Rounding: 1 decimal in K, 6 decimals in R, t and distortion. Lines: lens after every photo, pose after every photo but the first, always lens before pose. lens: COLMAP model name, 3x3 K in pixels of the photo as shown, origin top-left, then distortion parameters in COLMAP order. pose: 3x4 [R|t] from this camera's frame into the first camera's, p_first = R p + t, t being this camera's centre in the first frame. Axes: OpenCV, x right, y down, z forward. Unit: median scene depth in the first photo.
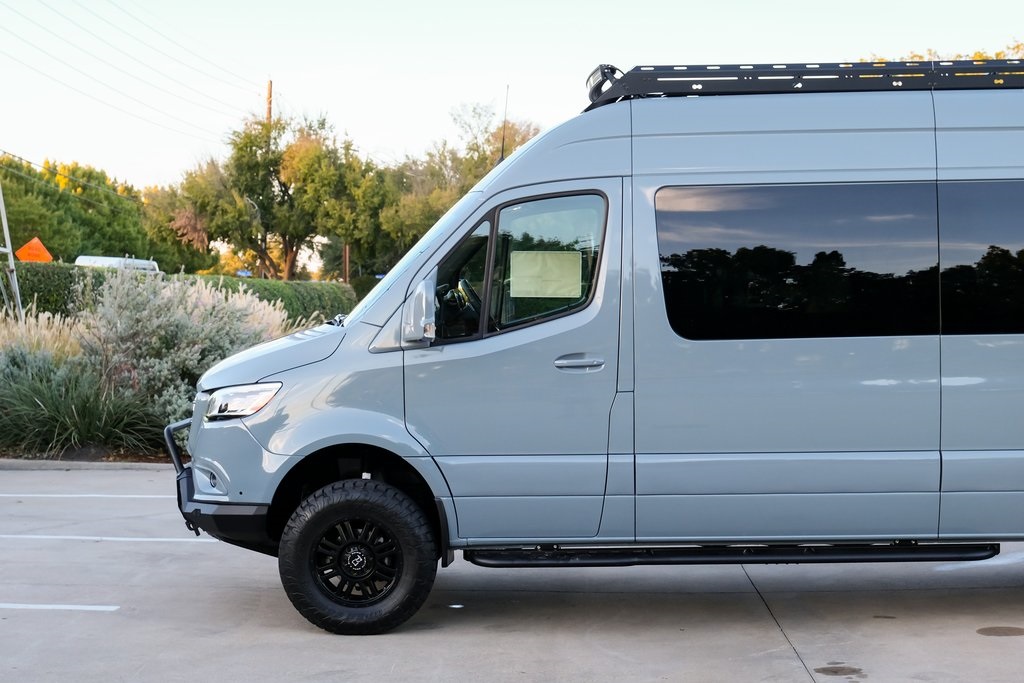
lens RADIAL K [[1346.8, 0, 511.3], [0, 1346.8, 347.6], [0, 0, 1]] dist [0.022747, 0.000000]
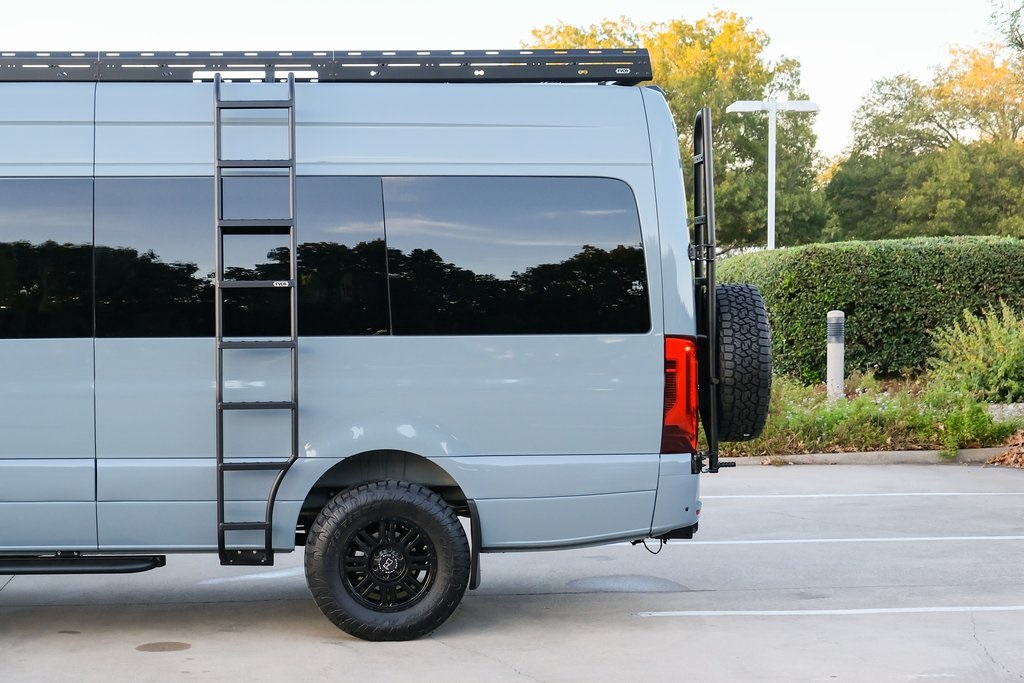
lens RADIAL K [[1416.7, 0, 512.7], [0, 1416.7, 343.6], [0, 0, 1]] dist [0.030986, 0.000000]
pose [[0.999854, 0.008436, 0.014834, 0.590880], [-0.008438, 0.999964, 0.000105, -0.007637], [-0.014832, -0.000230, 0.999890, -0.012570]]
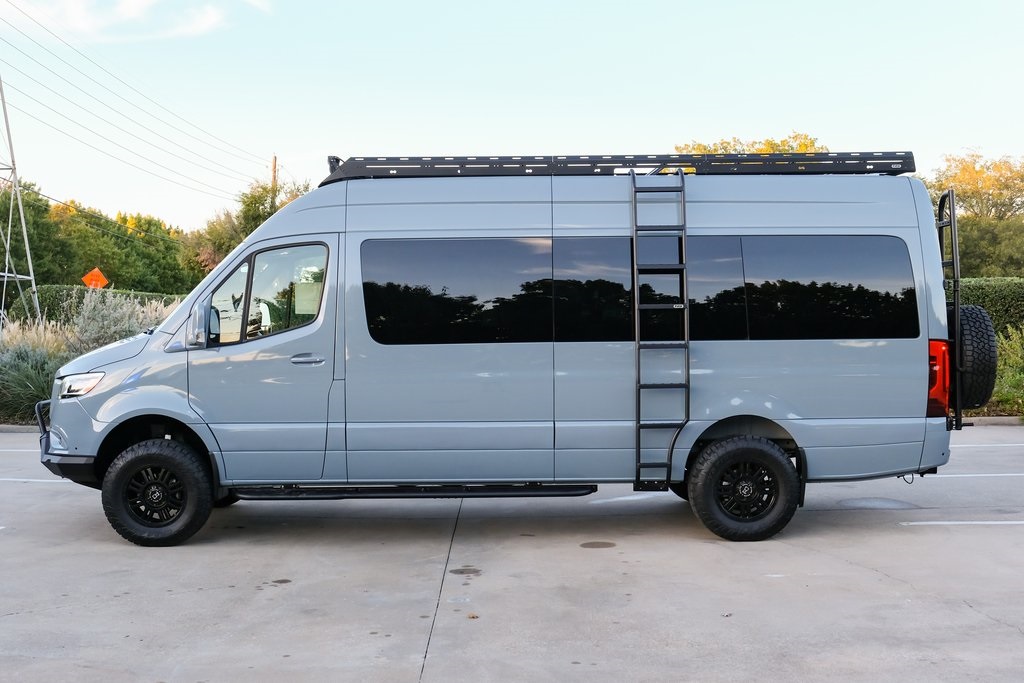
lens RADIAL K [[942.3, 0, 511.0], [0, 942.3, 332.6], [0, 0, 1]] dist [0.015598, 0.000000]
pose [[0.999951, 0.005566, 0.008139, 0.258737], [-0.005423, 0.999834, -0.017412, -0.001473], [-0.008235, 0.017367, 0.999815, -0.023516]]
